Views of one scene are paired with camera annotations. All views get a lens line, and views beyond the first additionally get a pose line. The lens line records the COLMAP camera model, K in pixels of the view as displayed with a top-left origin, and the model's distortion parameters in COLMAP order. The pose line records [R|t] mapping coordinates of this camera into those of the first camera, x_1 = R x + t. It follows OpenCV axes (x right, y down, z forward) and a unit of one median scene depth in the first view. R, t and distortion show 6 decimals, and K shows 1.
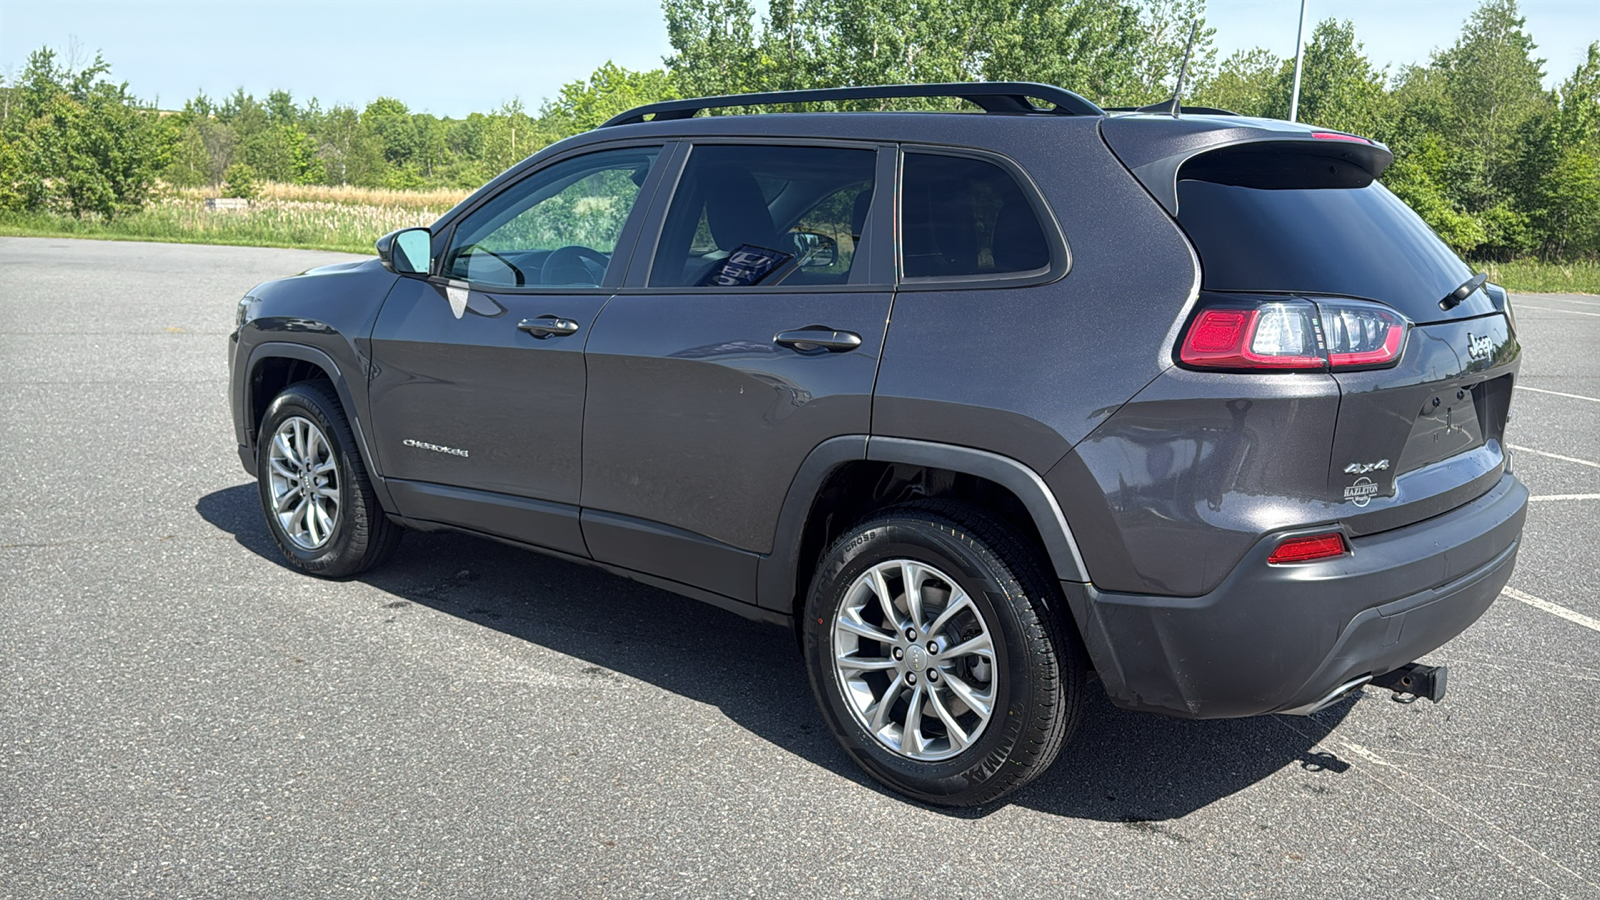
lens RADIAL K [[1340.4, 0, 830.5], [0, 1340.4, 485.4], [0, 0, 1]] dist [0.109419, -0.156795]
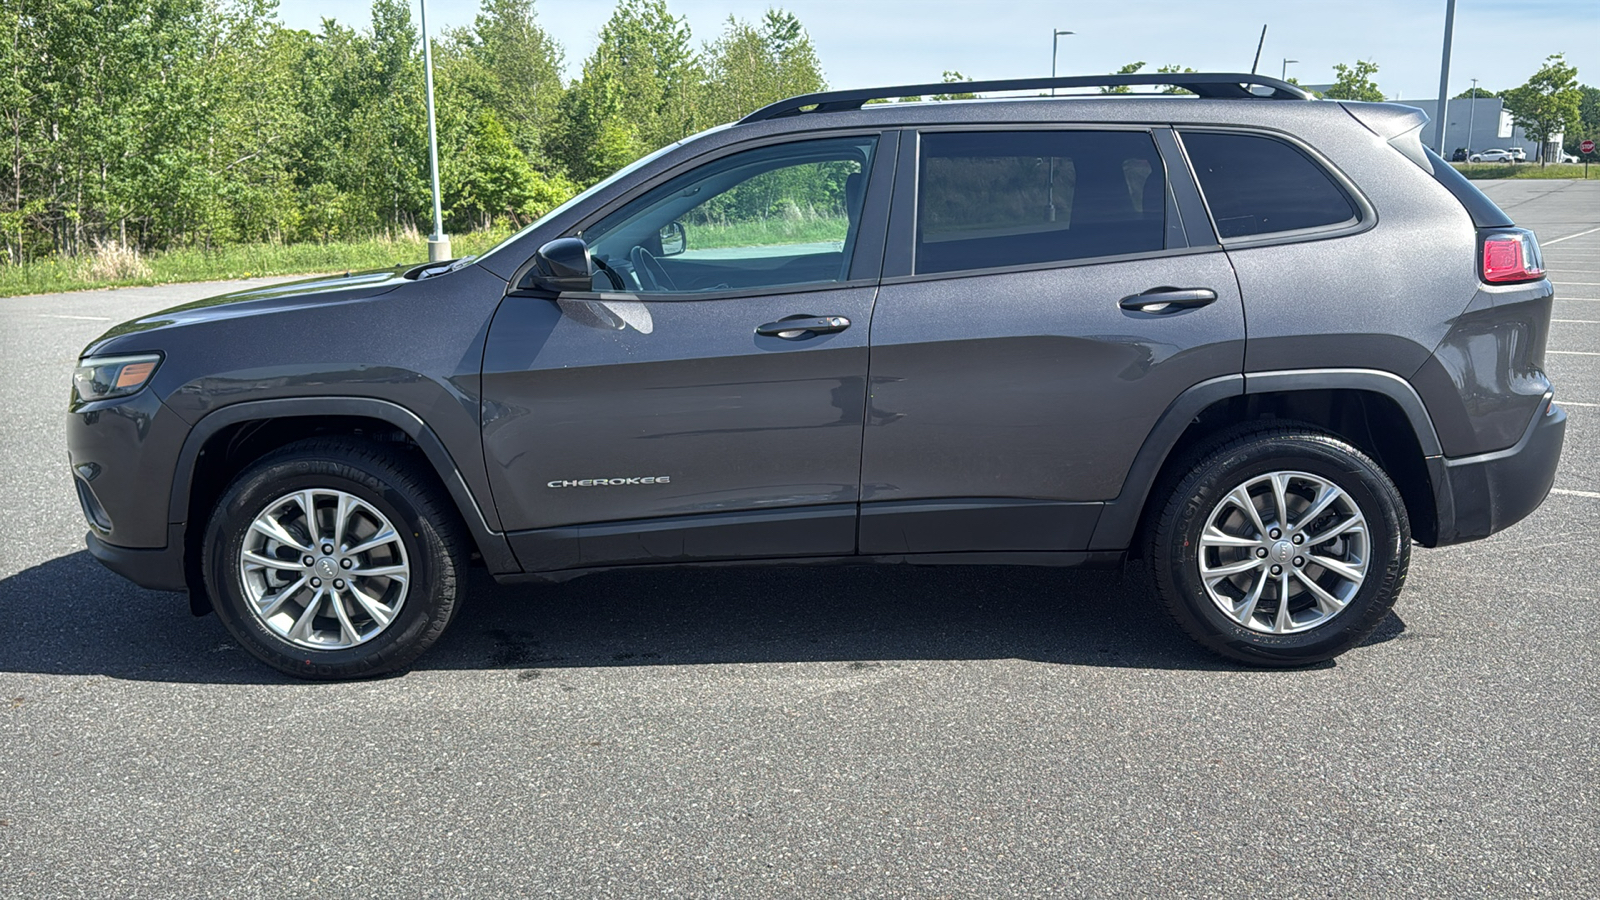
lens RADIAL K [[1347.1, 0, 819.9], [0, 1347.1, 472.5], [0, 0, 1]] dist [0.155035, -0.252064]
pose [[0.772492, -0.176620, 0.609969, -0.815855], [0.172784, 0.982763, 0.065744, -0.076766], [-0.611066, 0.054606, 0.789694, 0.231595]]
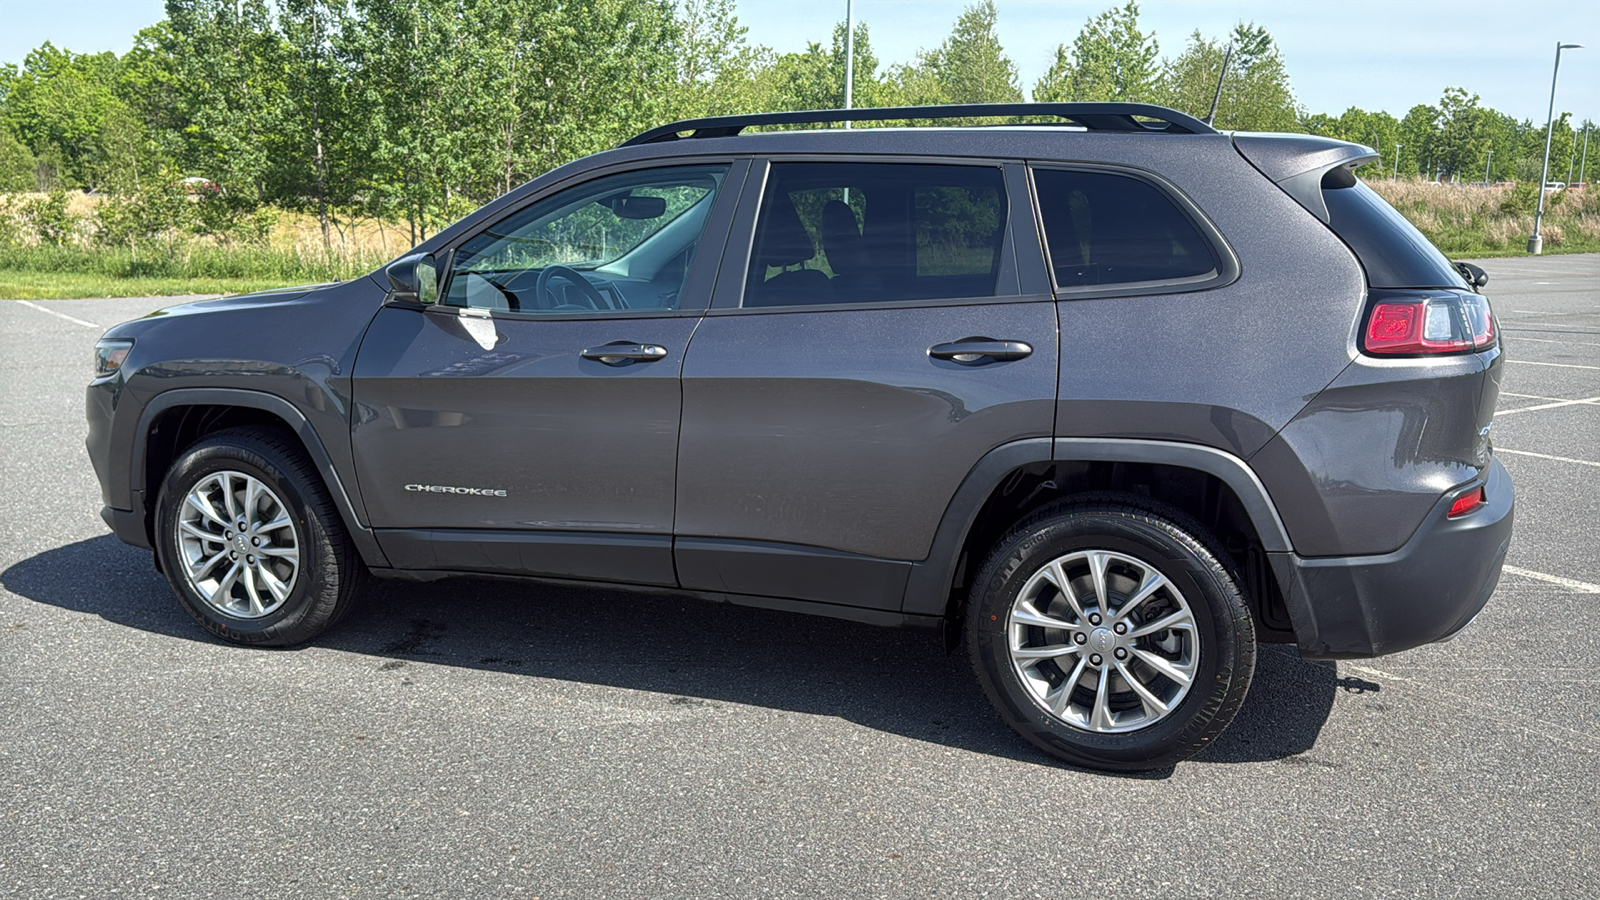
lens RADIAL K [[1340.4, 0, 830.5], [0, 1340.4, 485.4], [0, 0, 1]] dist [0.109419, -0.156795]
pose [[0.938364, -0.092764, 0.332969, -0.401813], [0.090615, 0.995643, 0.022015, -0.031499], [-0.333560, 0.009513, 0.942681, 0.044293]]
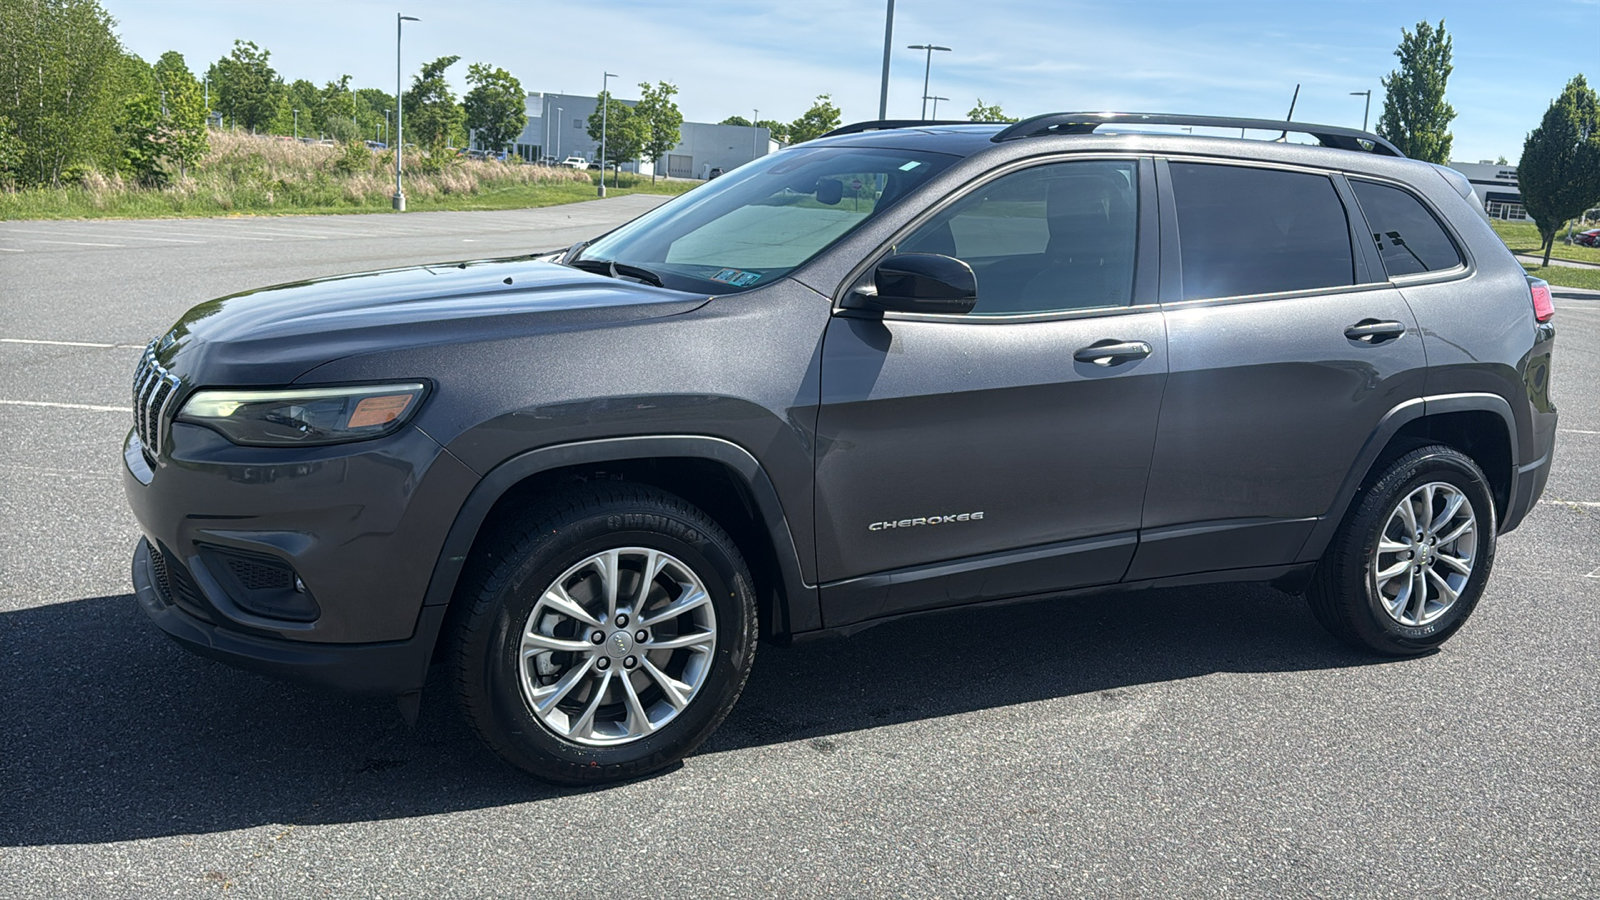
lens RADIAL K [[1350.3, 0, 807.7], [0, 1350.3, 445.4], [0, 0, 1]] dist [0.150221, -0.280085]
pose [[0.380123, -0.182328, 0.906787, -1.172077], [0.151678, 0.979394, 0.133344, -0.214045], [-0.912415, 0.086852, 0.399945, 0.823910]]
